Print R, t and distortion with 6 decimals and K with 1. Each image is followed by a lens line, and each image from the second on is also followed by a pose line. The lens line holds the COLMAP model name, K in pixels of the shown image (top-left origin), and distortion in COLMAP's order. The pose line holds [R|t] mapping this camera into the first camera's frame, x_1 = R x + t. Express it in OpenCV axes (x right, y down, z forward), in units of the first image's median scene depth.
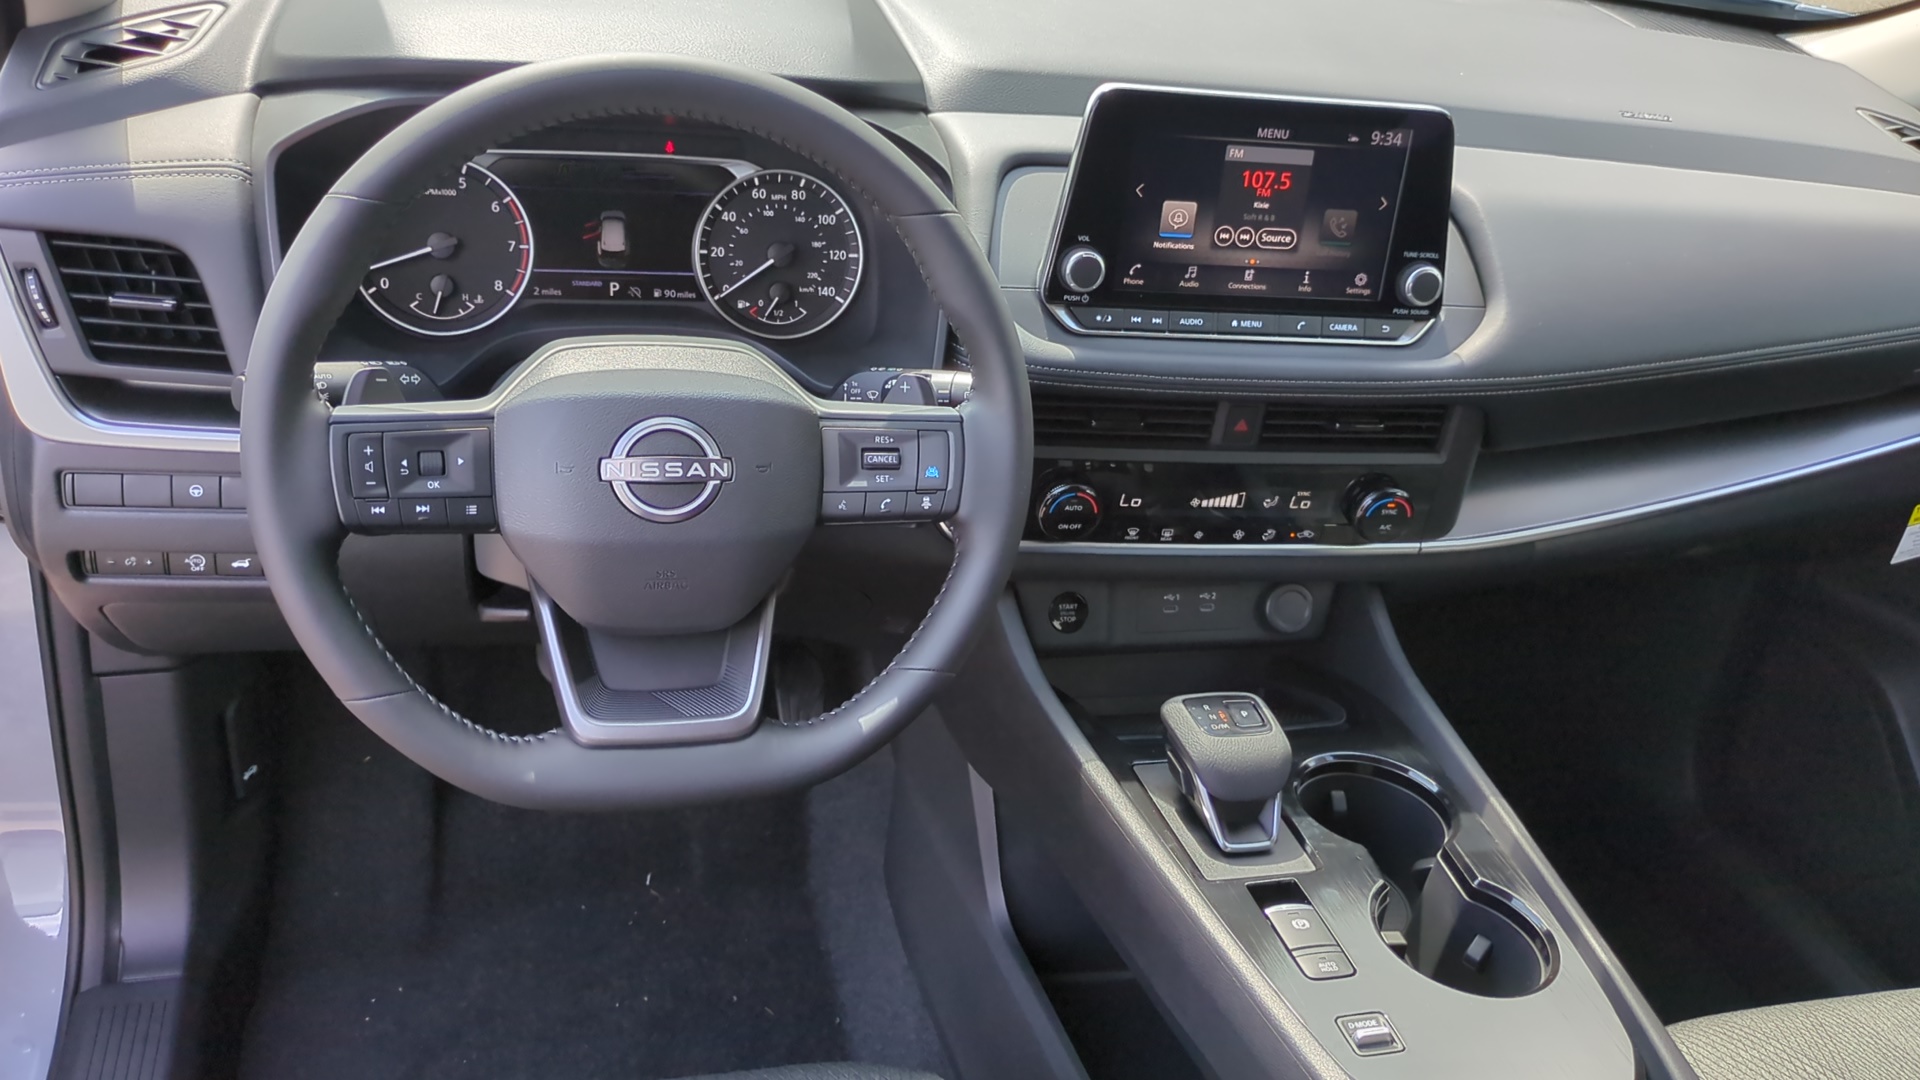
lens RADIAL K [[1632.3, 0, 965.4], [0, 1632.3, 527.1], [0, 0, 1]] dist [0.046635, -0.080238]
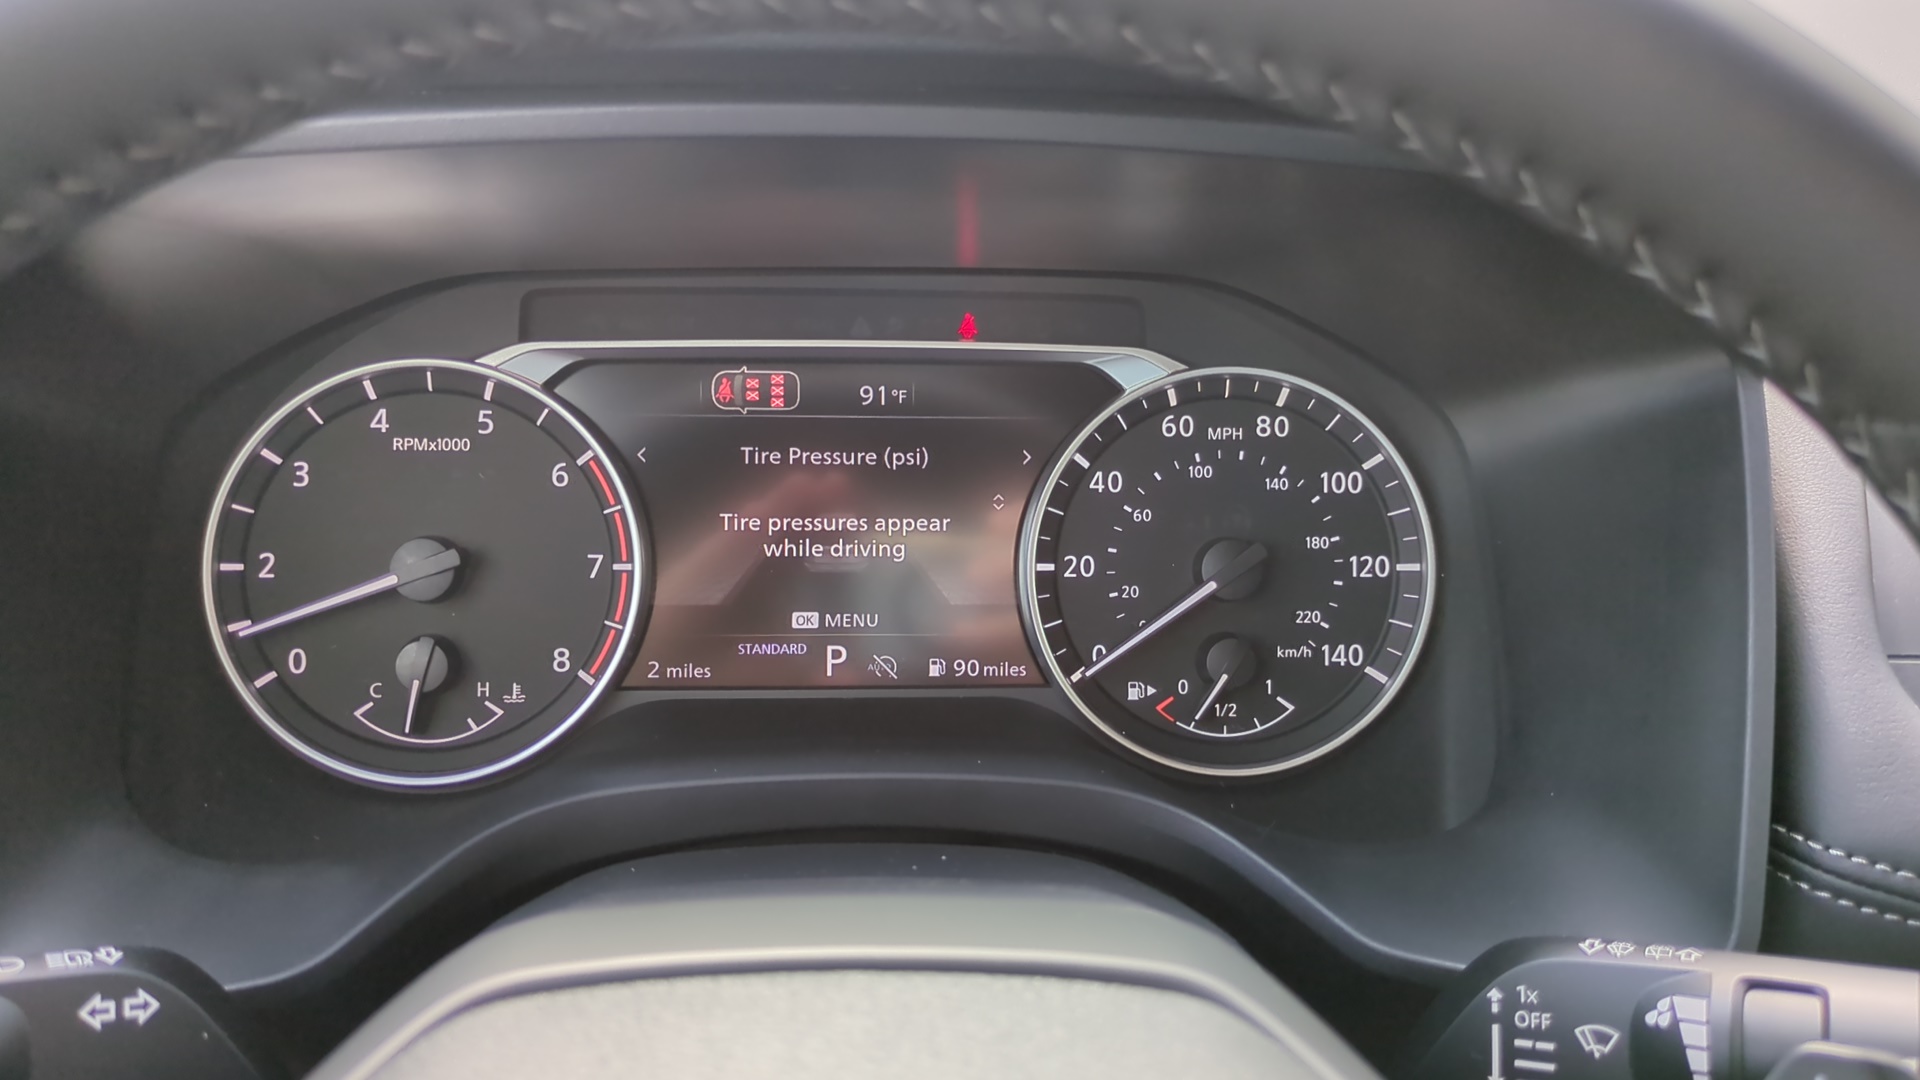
lens RADIAL K [[1632.3, 0, 965.4], [0, 1632.3, 527.1], [0, 0, 1]] dist [0.046635, -0.080238]
pose [[0.978873, -0.024947, -0.202943, -0.096550], [-0.010867, 0.984779, -0.173468, -0.107206], [0.204182, 0.172009, 0.963703, 0.600395]]
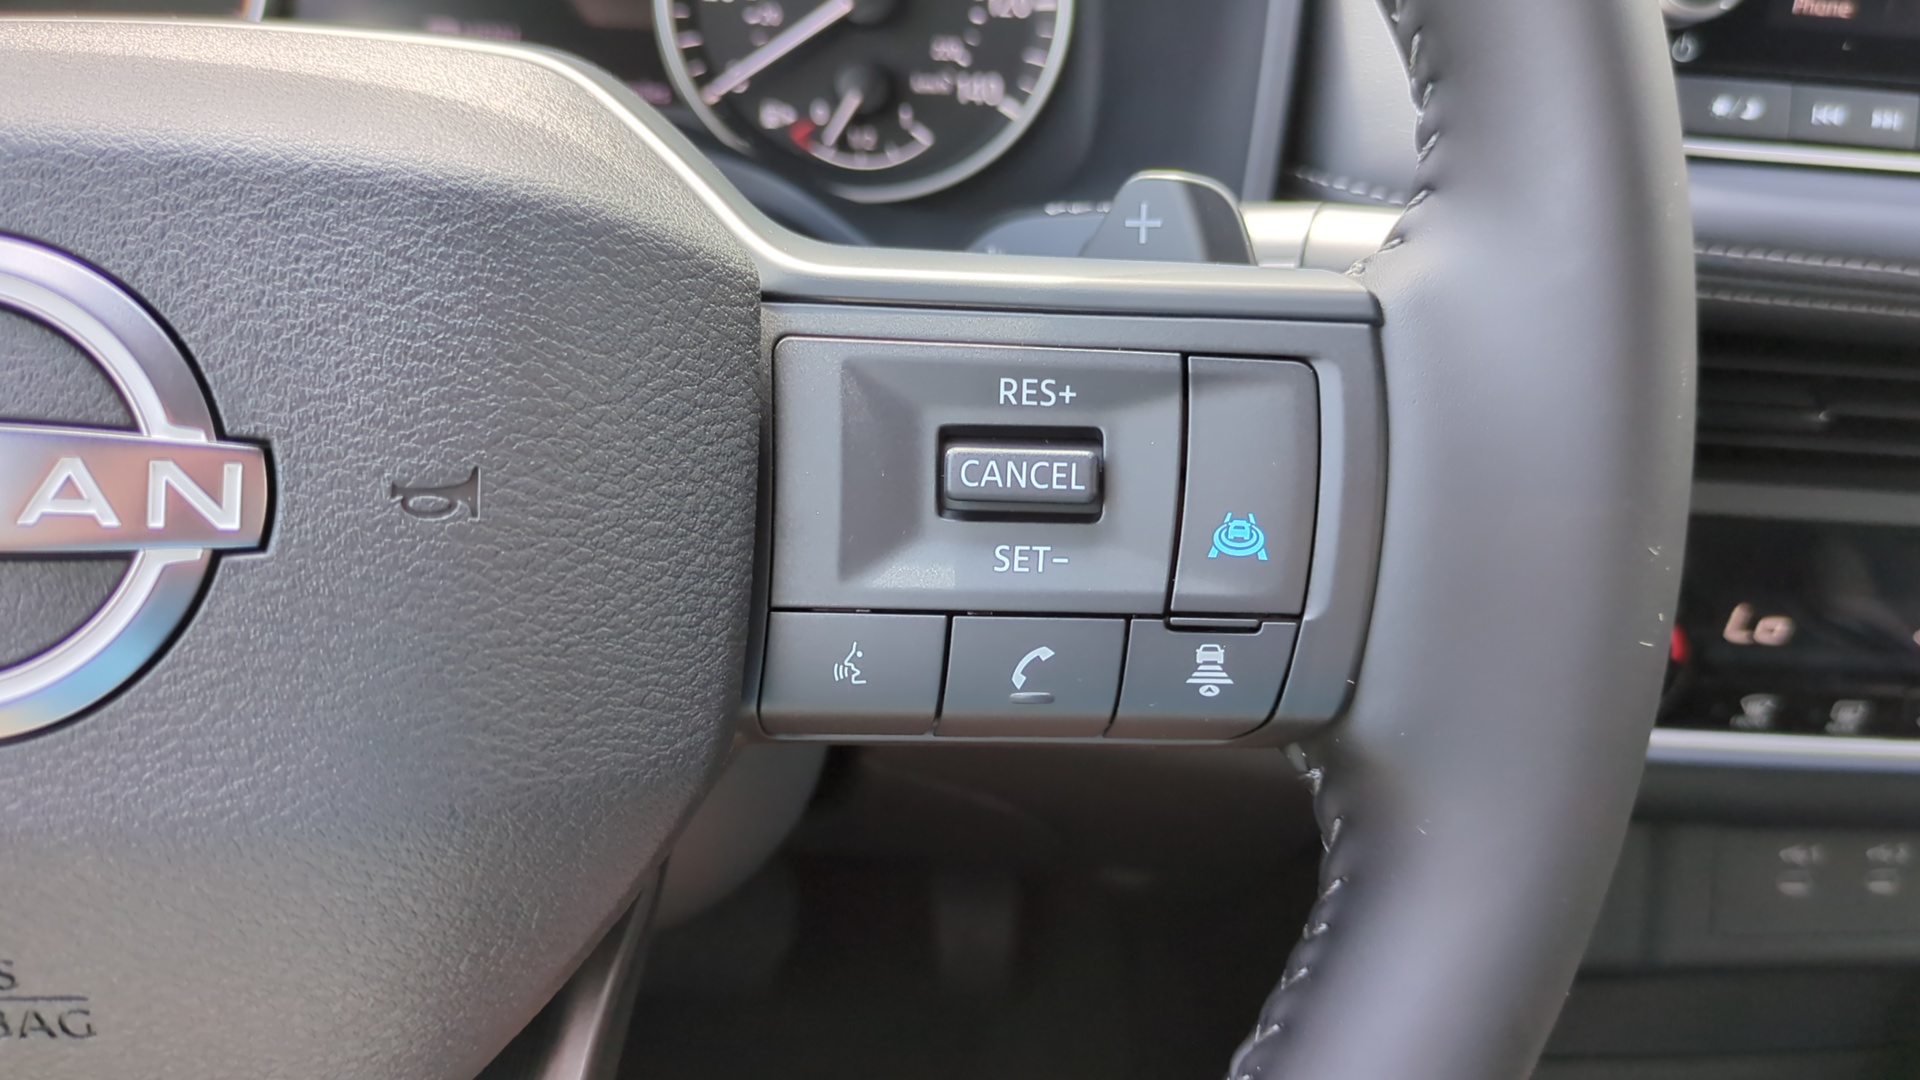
lens RADIAL K [[1632.3, 0, 965.4], [0, 1632.3, 527.1], [0, 0, 1]] dist [0.046635, -0.080238]
pose [[0.985643, 0.029446, -0.166253, -0.016053], [-0.034440, 0.999036, -0.027233, -0.021854], [0.165290, 0.032568, 0.985707, 0.609921]]
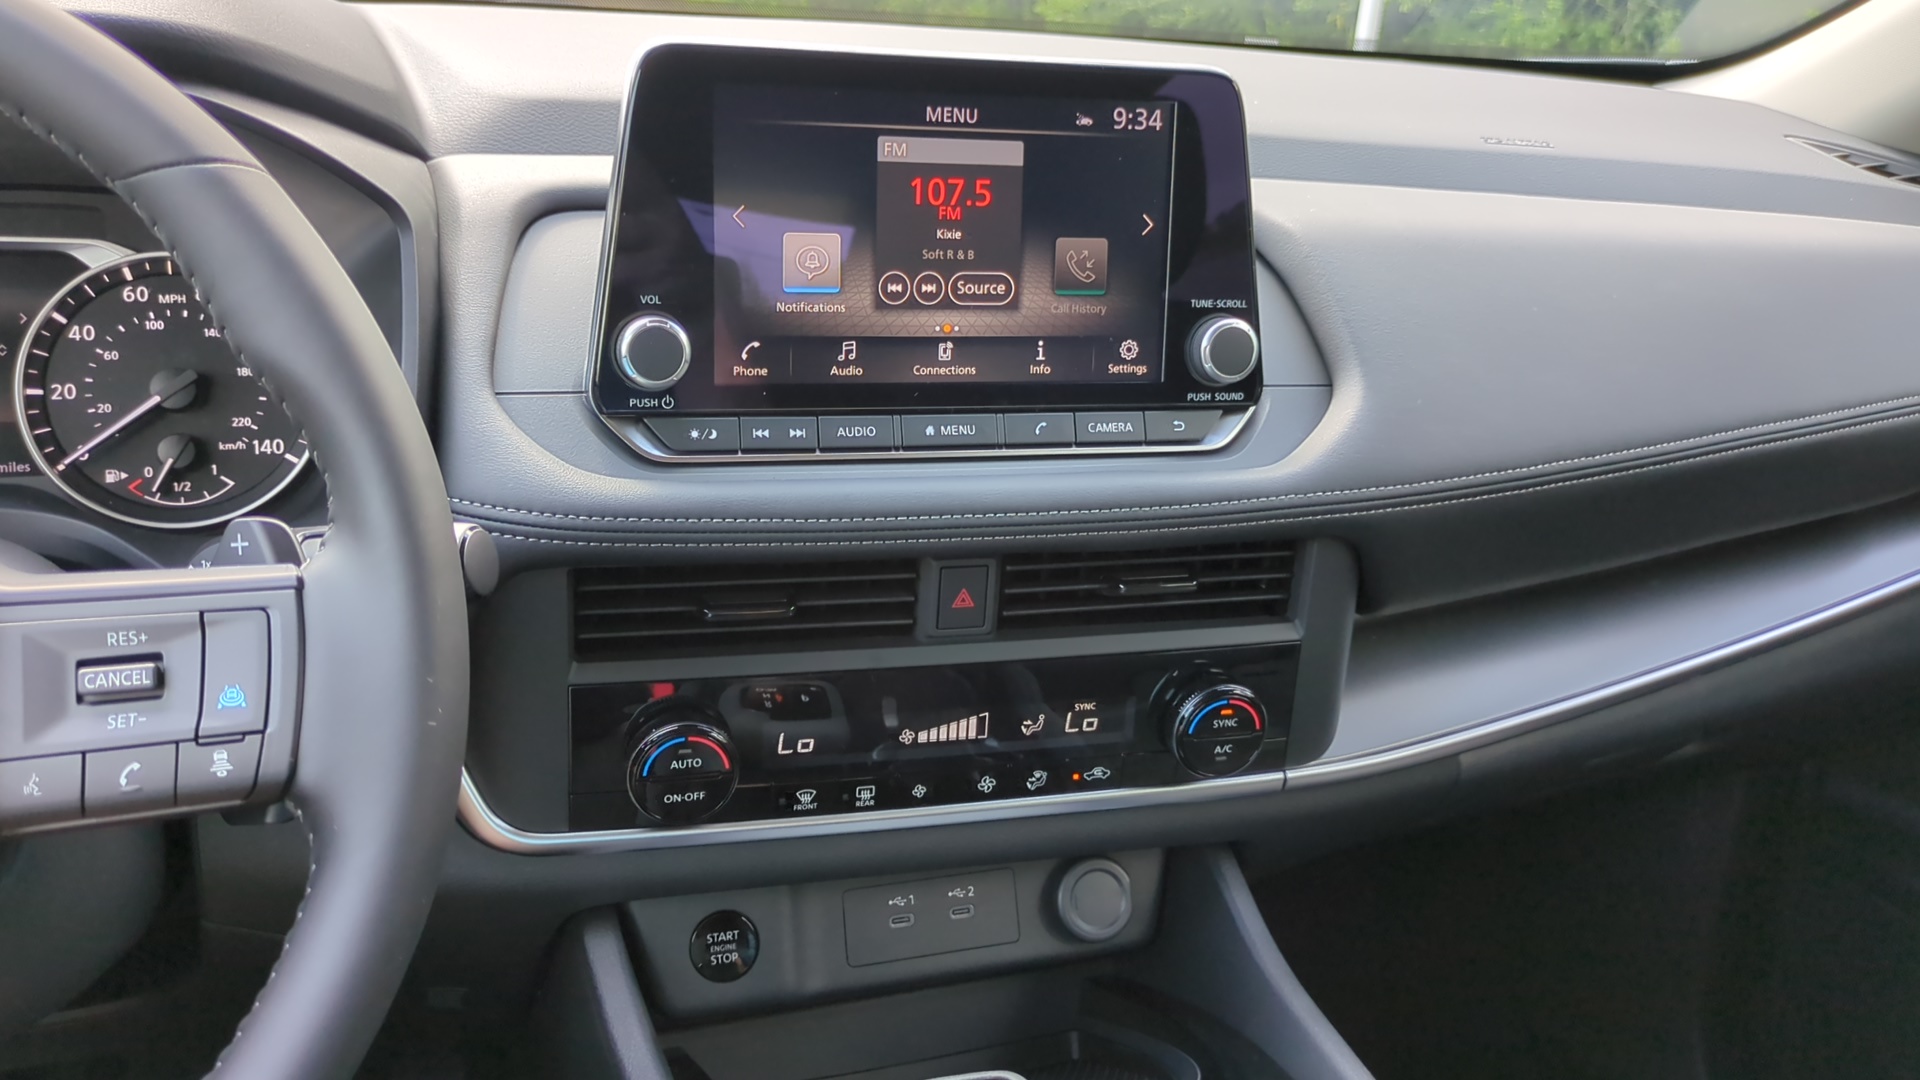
lens RADIAL K [[1632.3, 0, 965.4], [0, 1632.3, 527.1], [0, 0, 1]] dist [0.046635, -0.080238]
pose [[0.993281, -0.085354, 0.078145, 0.125173], [0.098092, 0.979271, -0.177216, 0.018491], [-0.061399, 0.183691, 0.981065, 0.405920]]
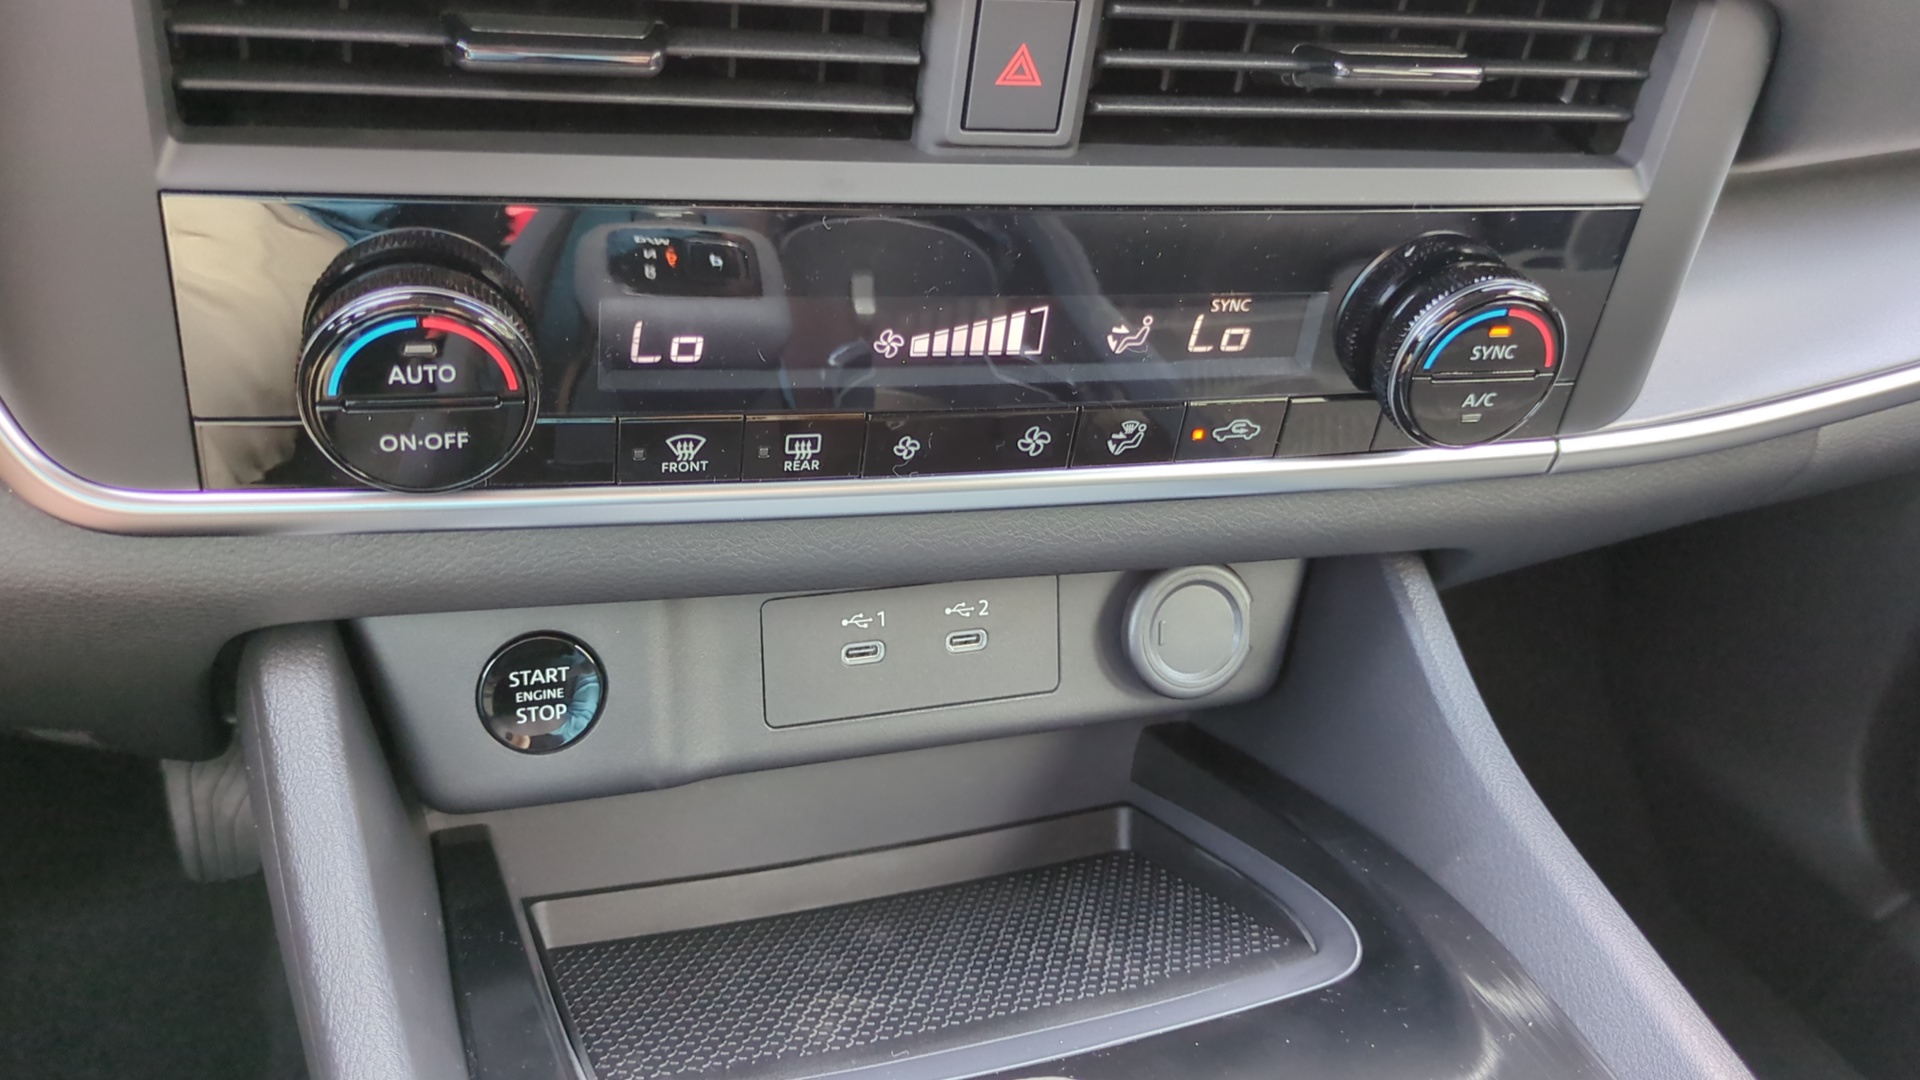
lens RADIAL K [[1632.3, 0, 965.4], [0, 1632.3, 527.1], [0, 0, 1]] dist [0.046635, -0.080238]
pose [[0.996088, -0.042976, 0.077218, 0.133582], [0.036772, 0.996113, 0.080037, -0.004829], [-0.080358, -0.076884, 0.993796, 0.709591]]
